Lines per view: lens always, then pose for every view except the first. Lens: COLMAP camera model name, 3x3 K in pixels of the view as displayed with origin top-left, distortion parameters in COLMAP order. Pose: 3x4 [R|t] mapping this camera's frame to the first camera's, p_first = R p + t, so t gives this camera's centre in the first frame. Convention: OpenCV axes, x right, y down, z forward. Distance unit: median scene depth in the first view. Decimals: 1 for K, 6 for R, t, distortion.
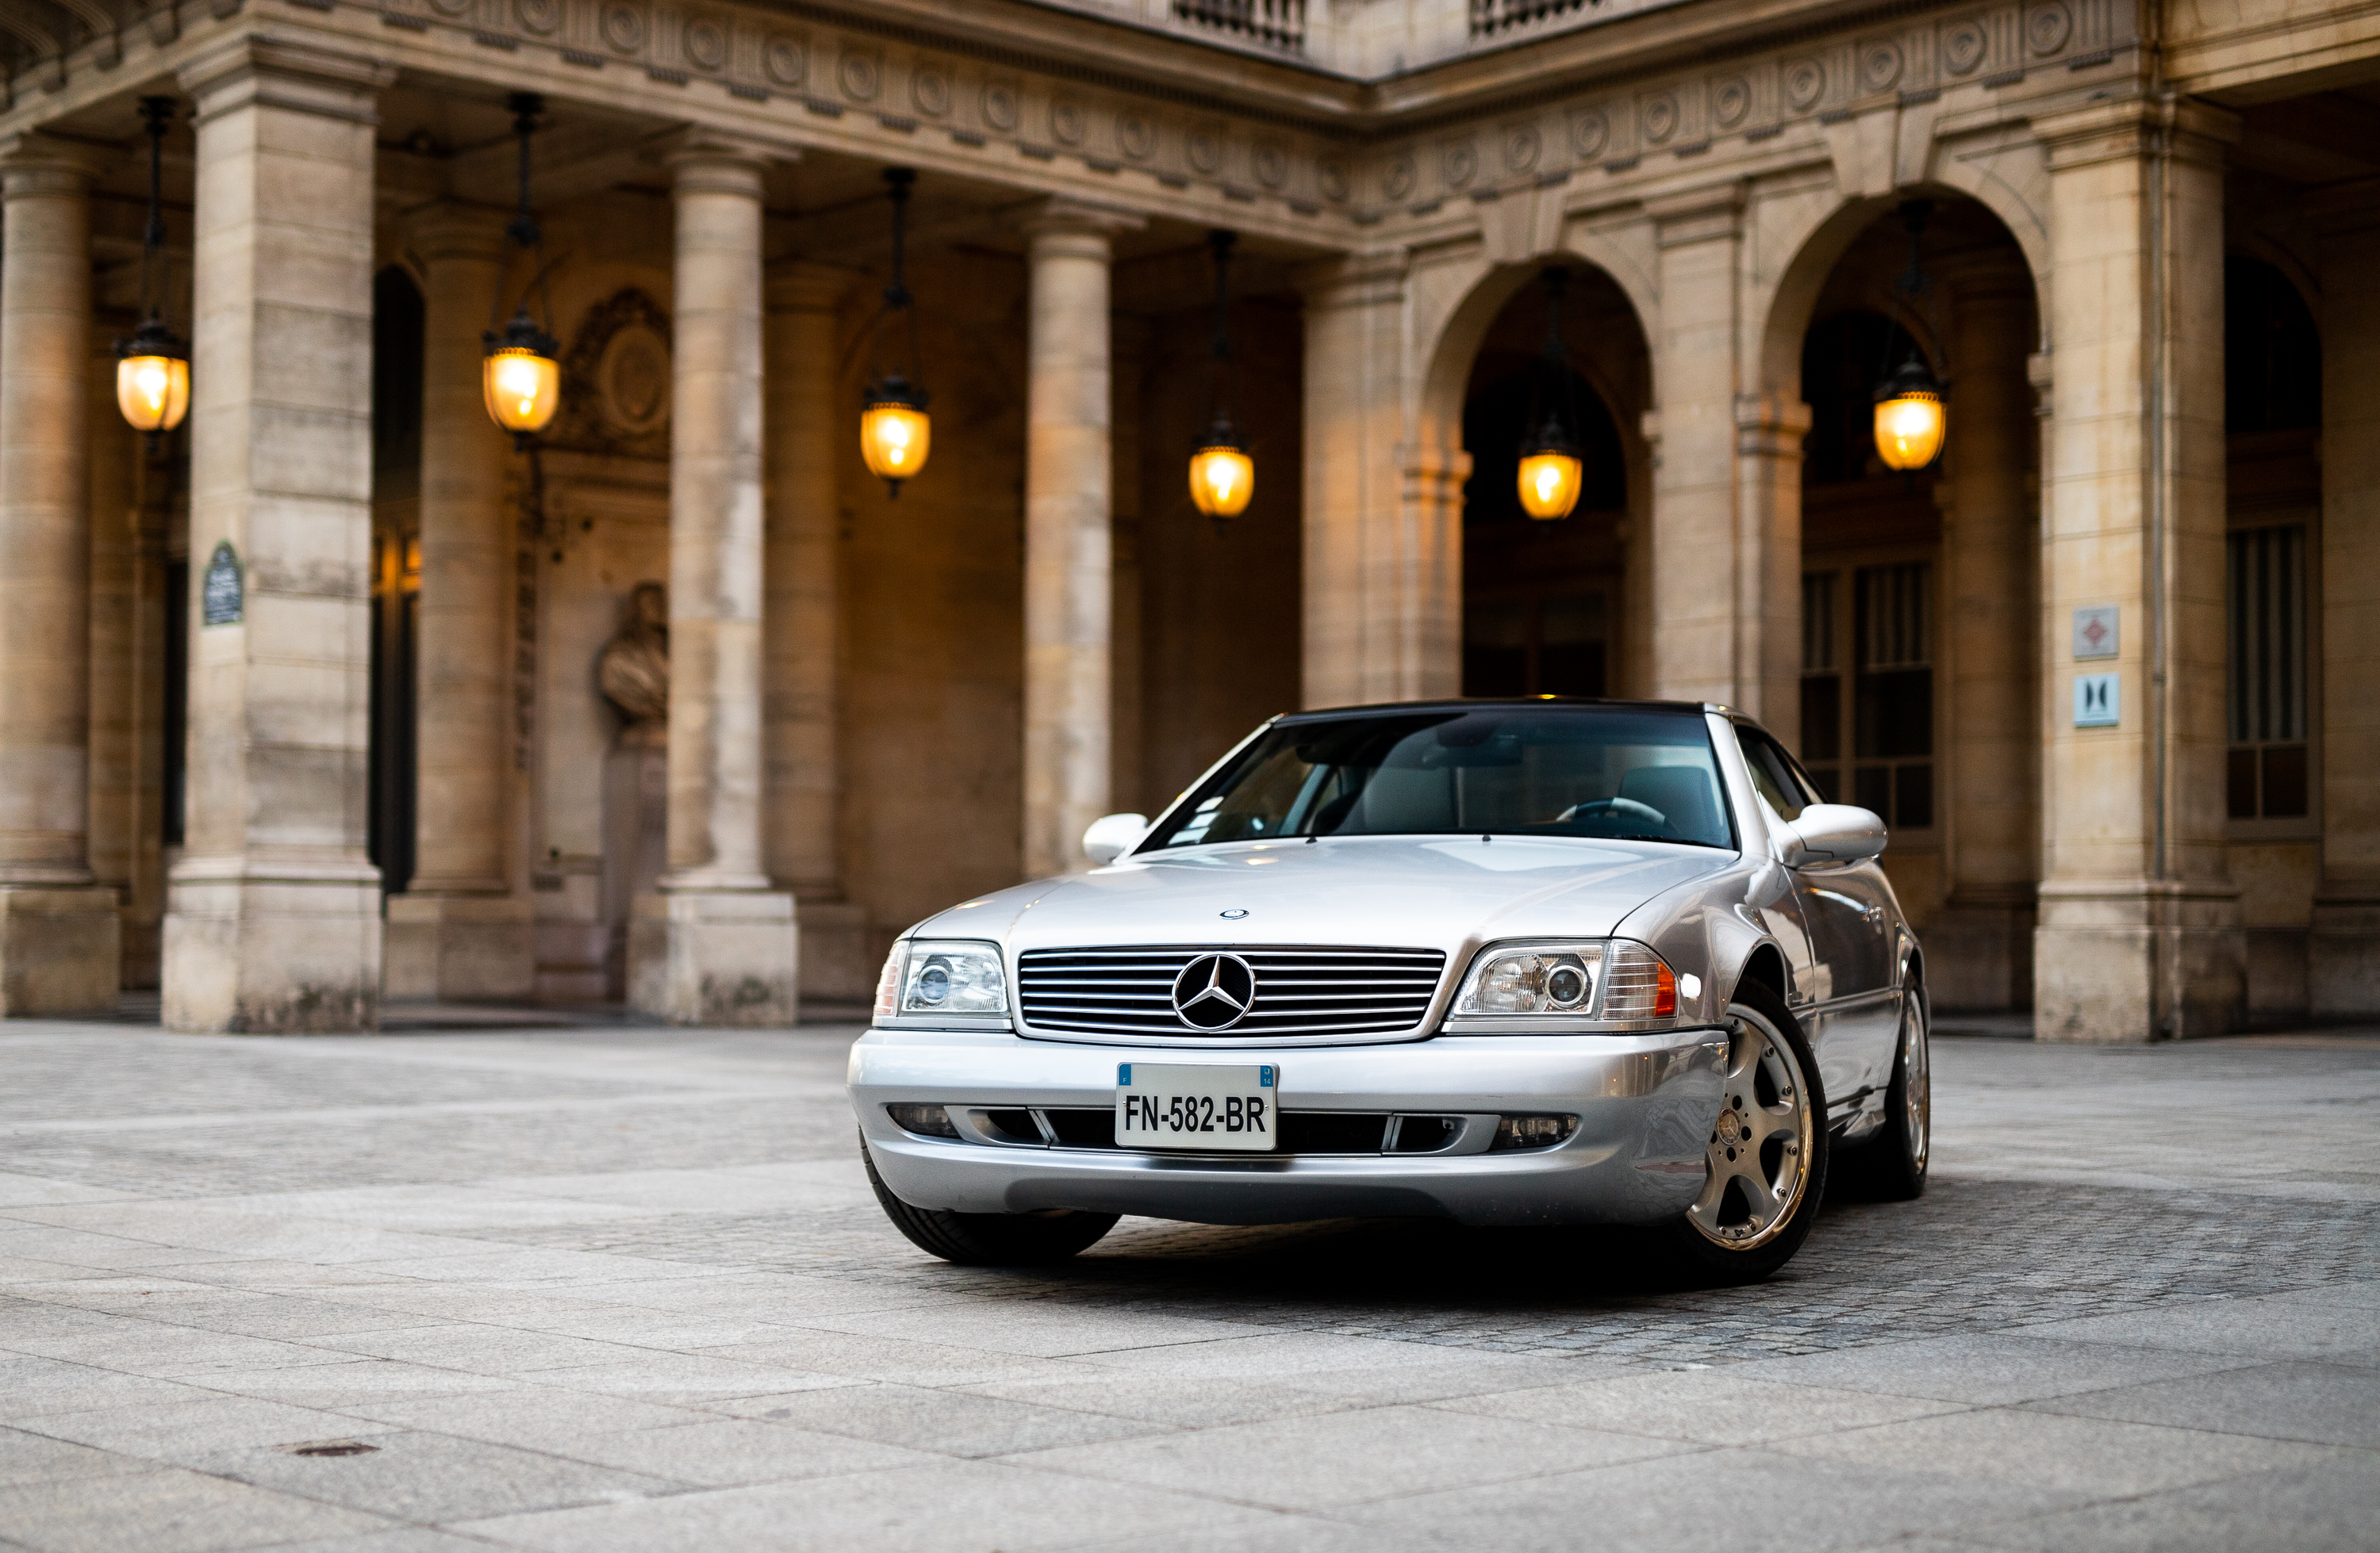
lens RADIAL K [[3528.8, 0, 1138.3], [0, 3528.8, 830.2], [0, 0, 1]] dist [-0.009990, 0.043081]
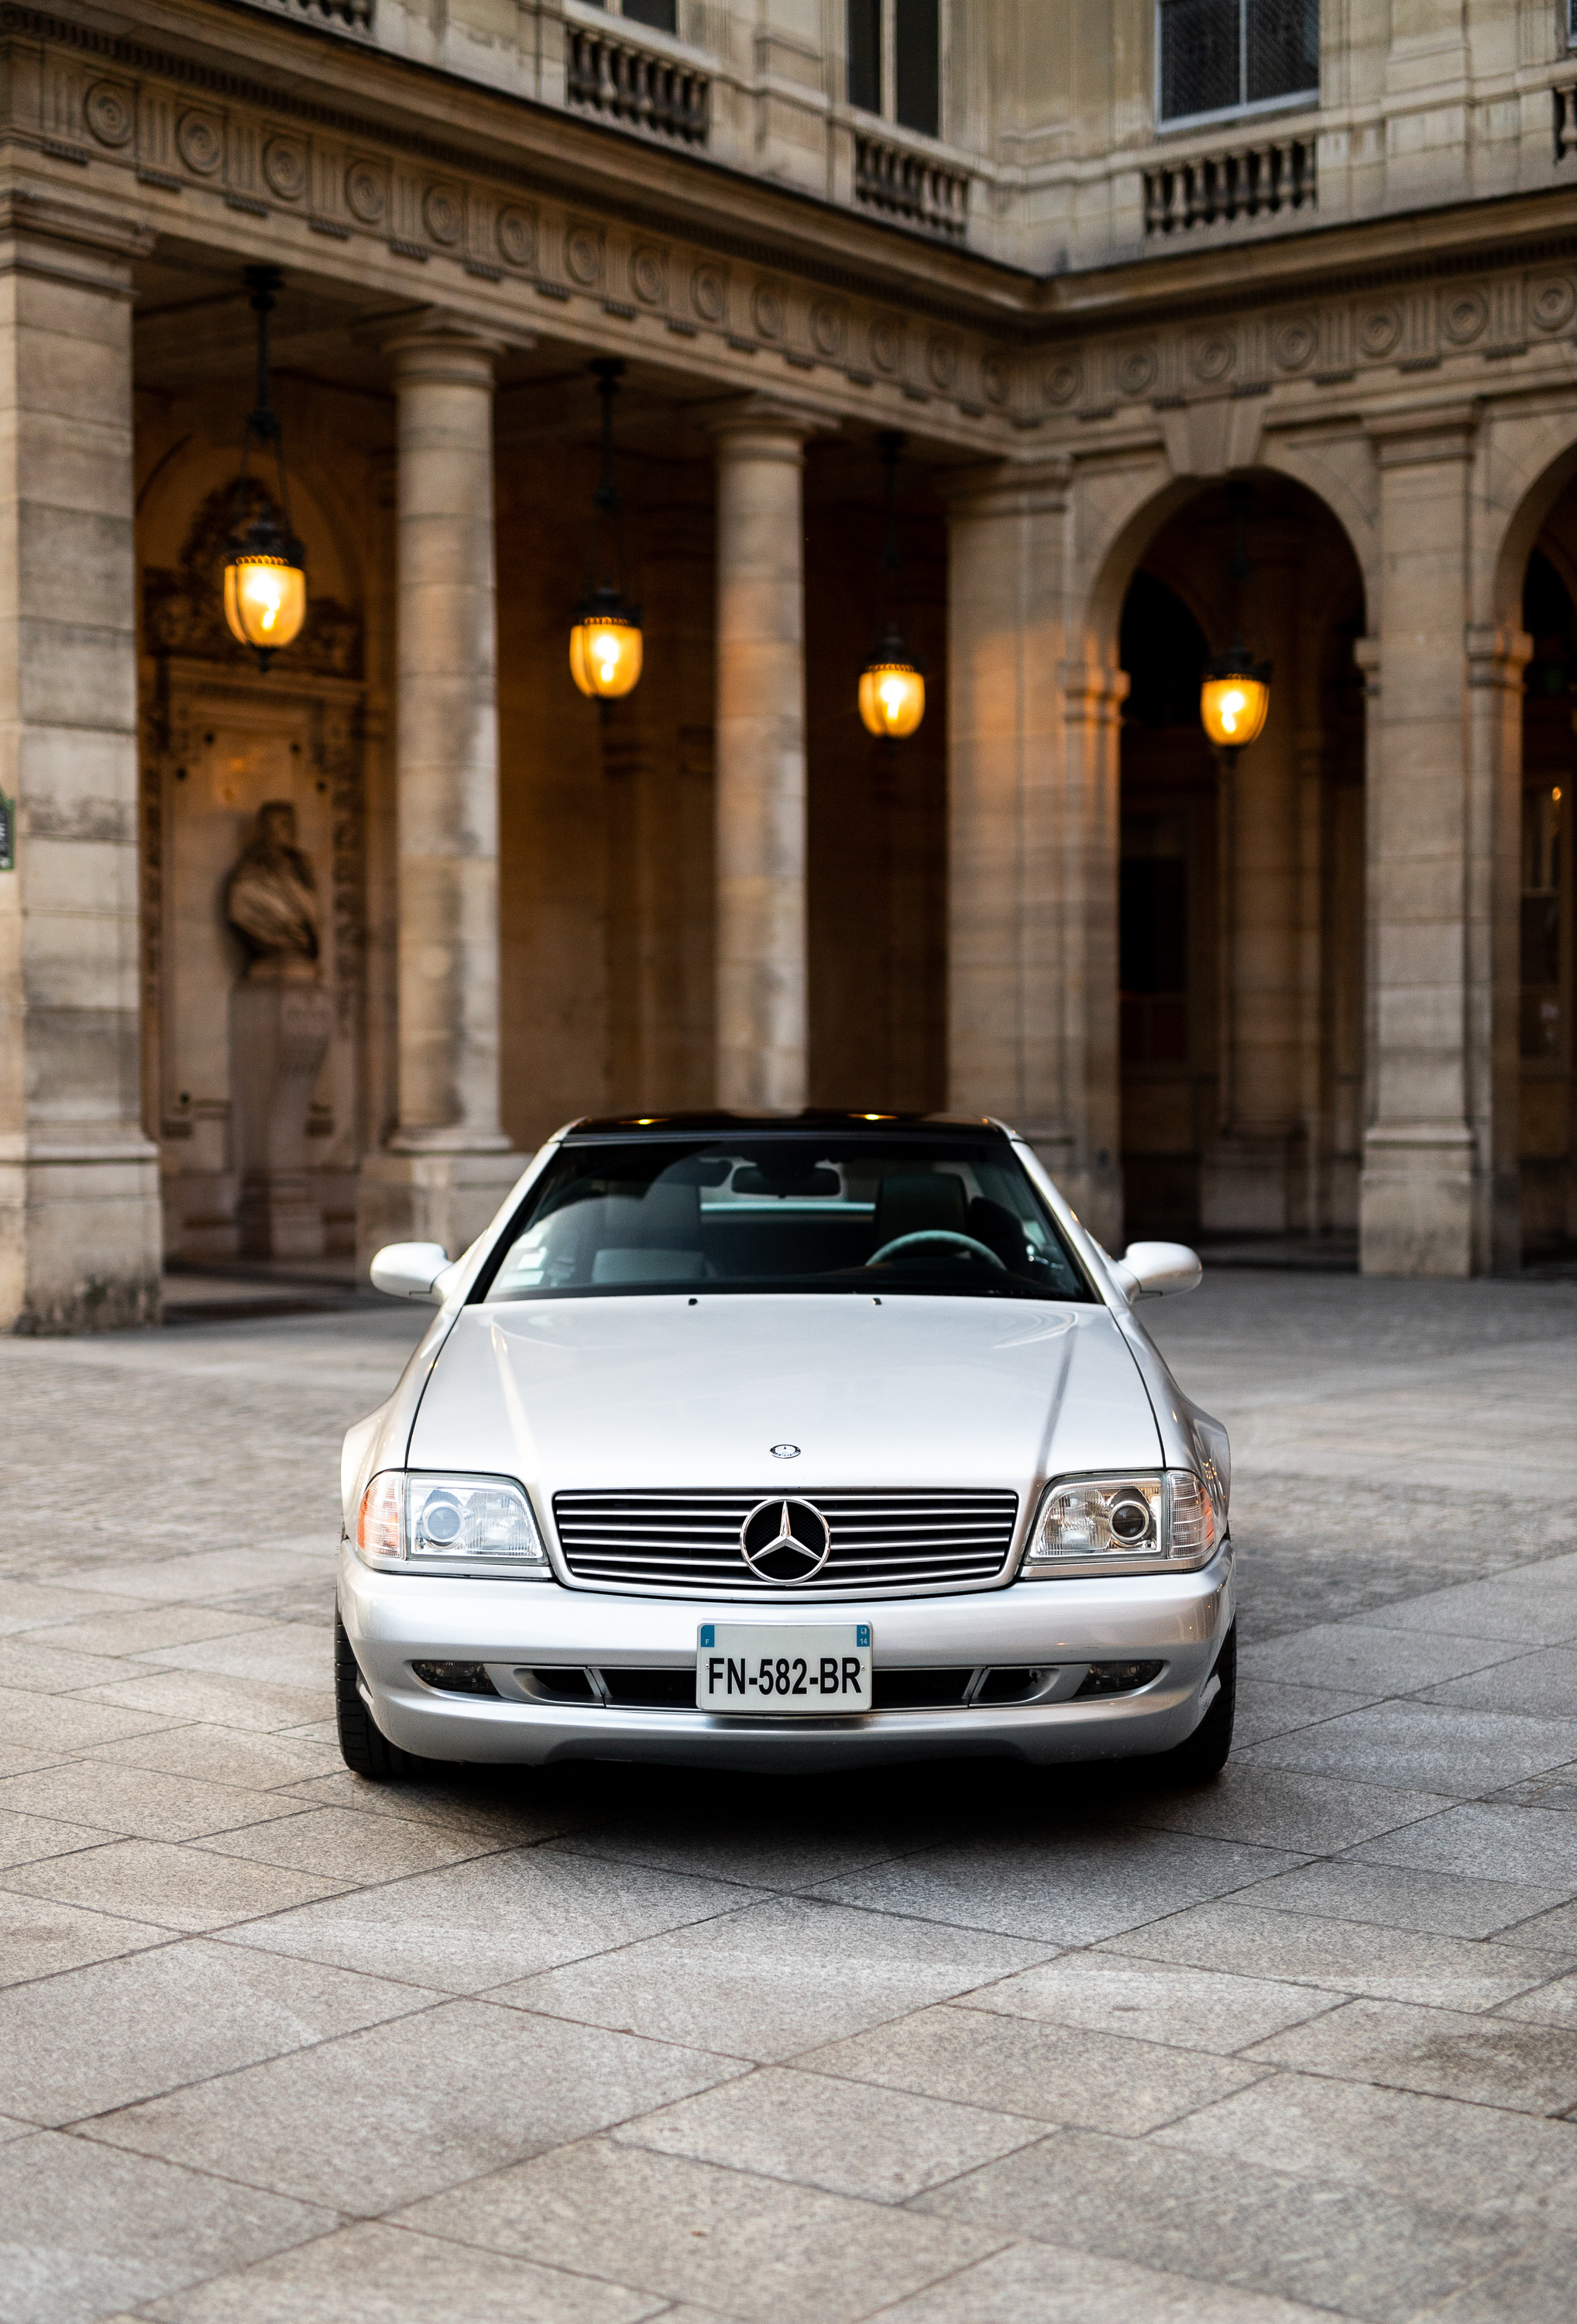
lens RADIAL K [[3408.4, 0, 784.0], [0, 3408.4, 1216.0], [0, 0, 1]] dist [-0.010945, -0.003592]
pose [[0.982496, -0.014762, 0.185696, -0.194334], [0.001439, 0.997427, 0.071680, -0.028836], [-0.186276, -0.070158, 0.979989, 0.107298]]
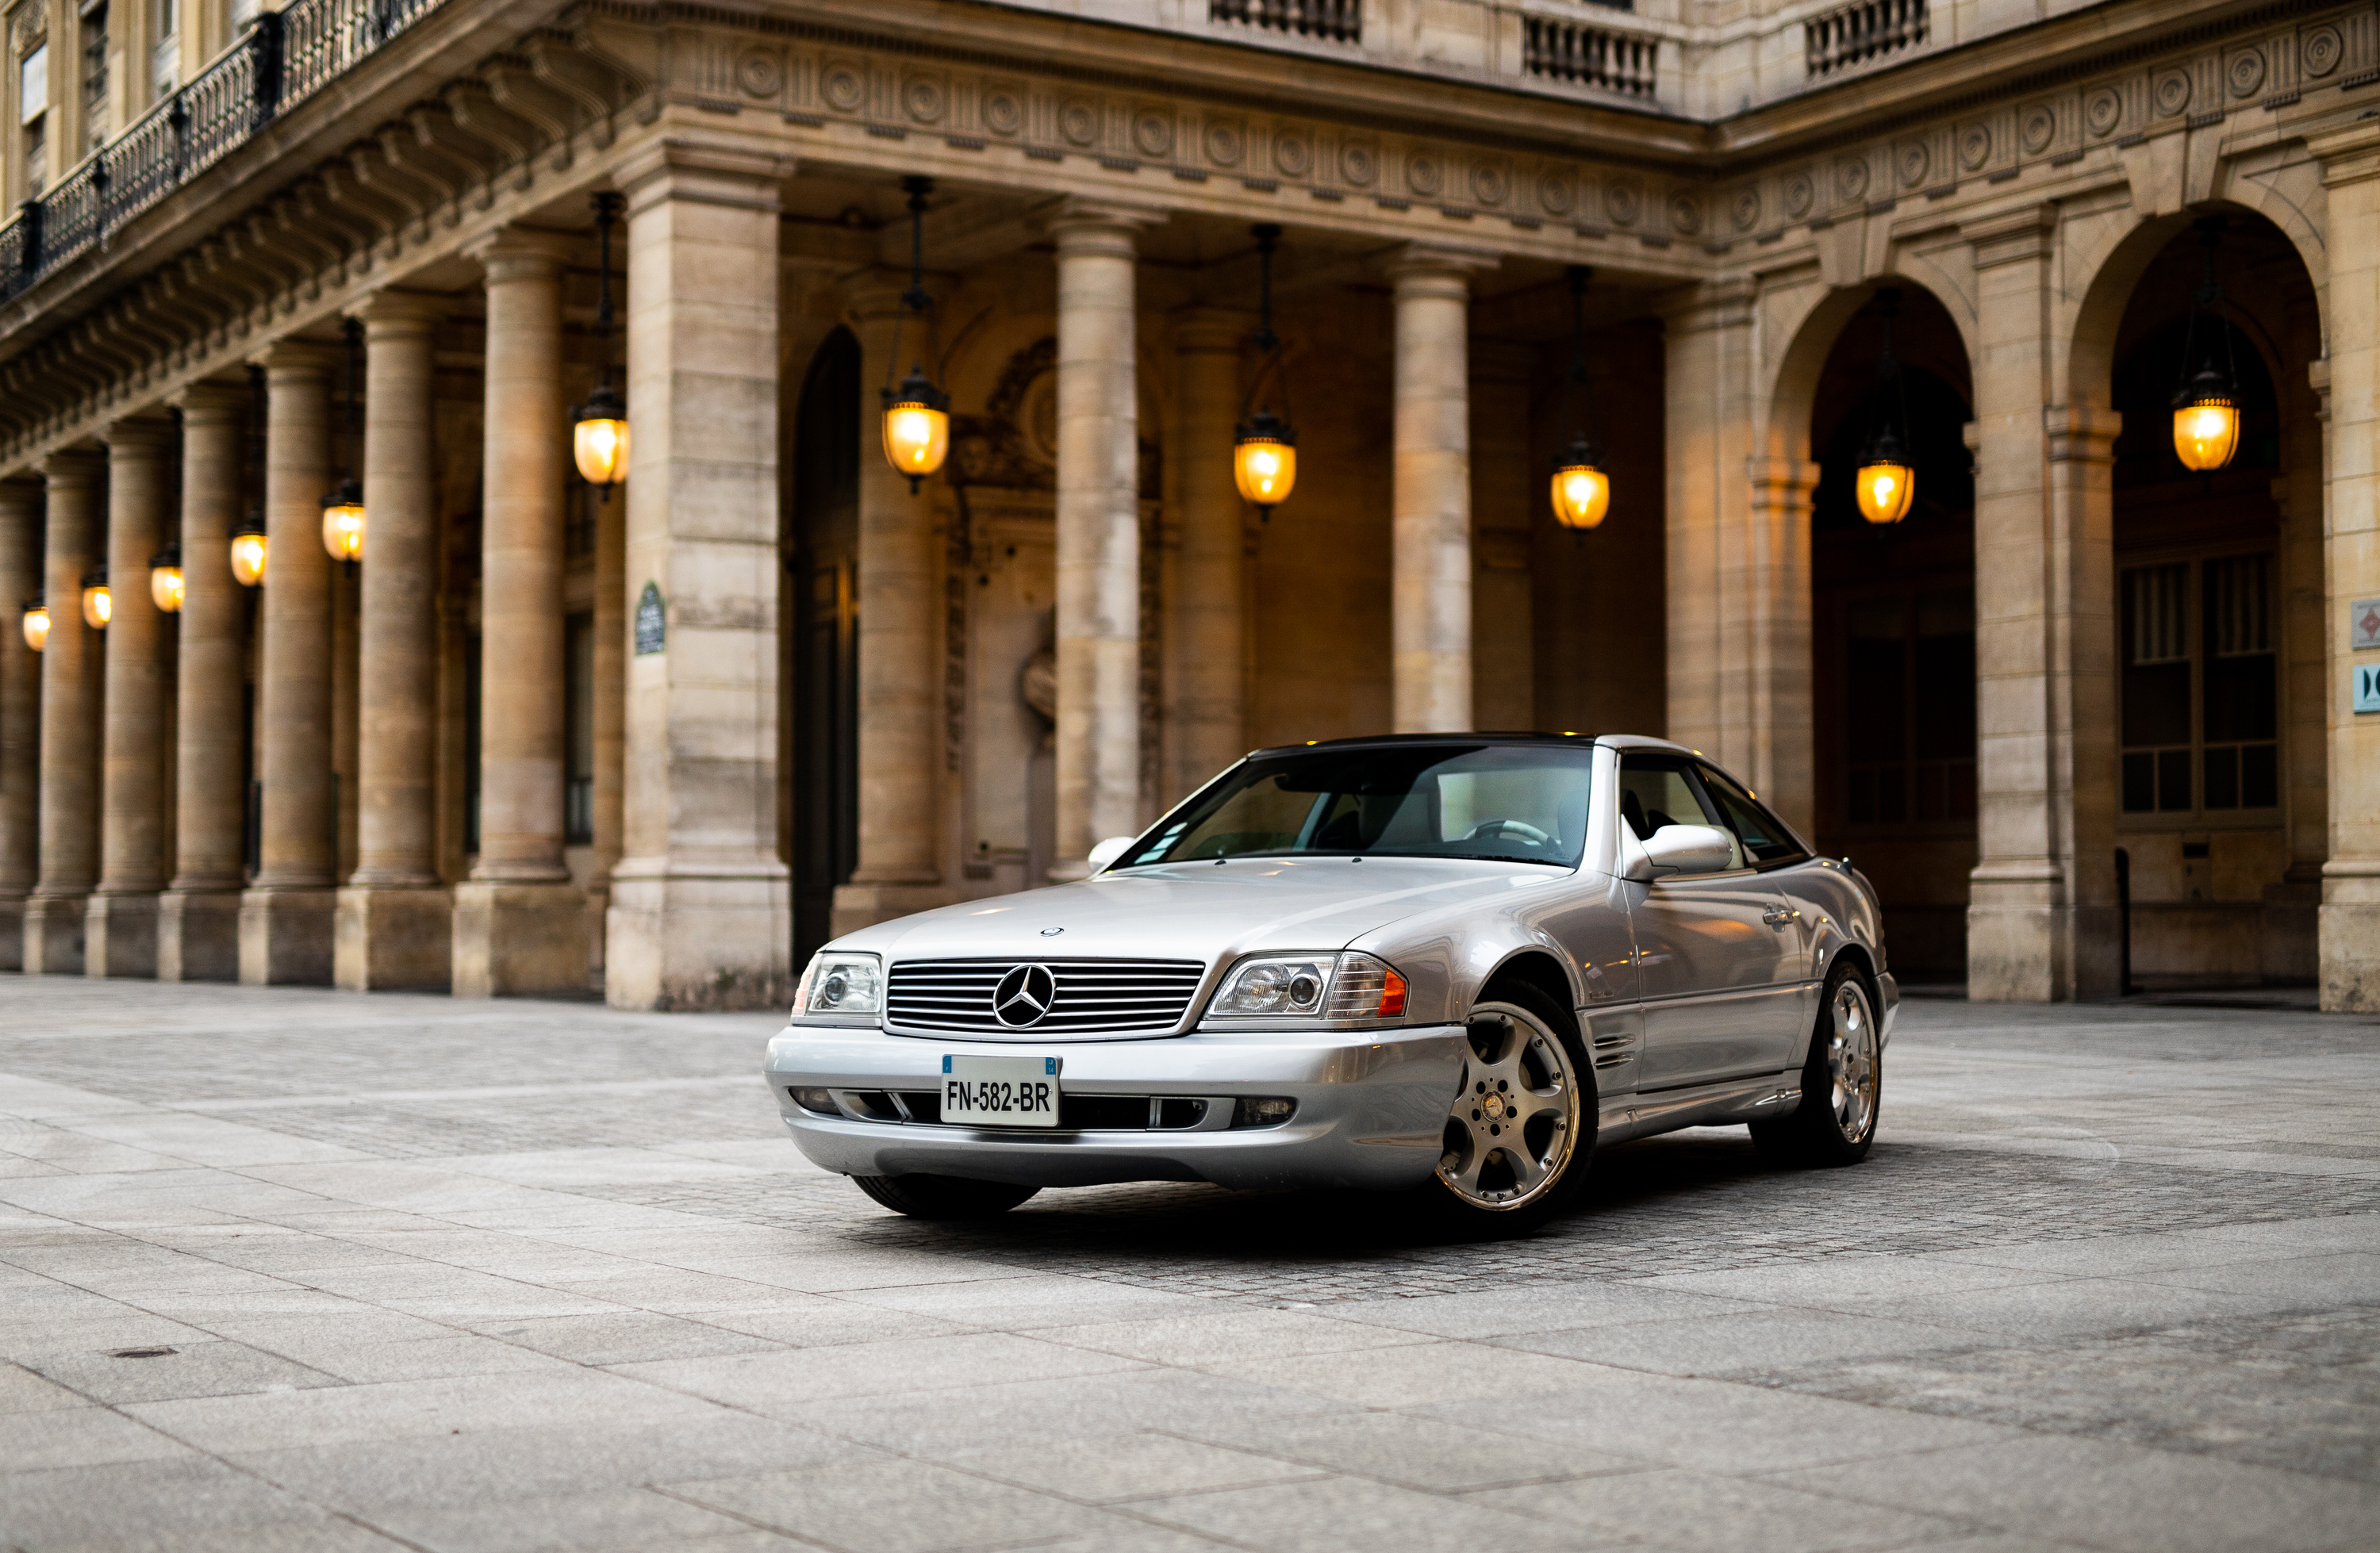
lens RADIAL K [[3354.1, 0, 1190.0], [0, 3354.1, 776.5], [0, 0, 1]] dist [-0.000229, -0.001738]
pose [[0.986525, -0.014364, -0.162977, 0.079024], [0.013068, 0.999874, -0.009025, -0.005594], [0.163086, 0.006774, 0.986589, -0.040151]]
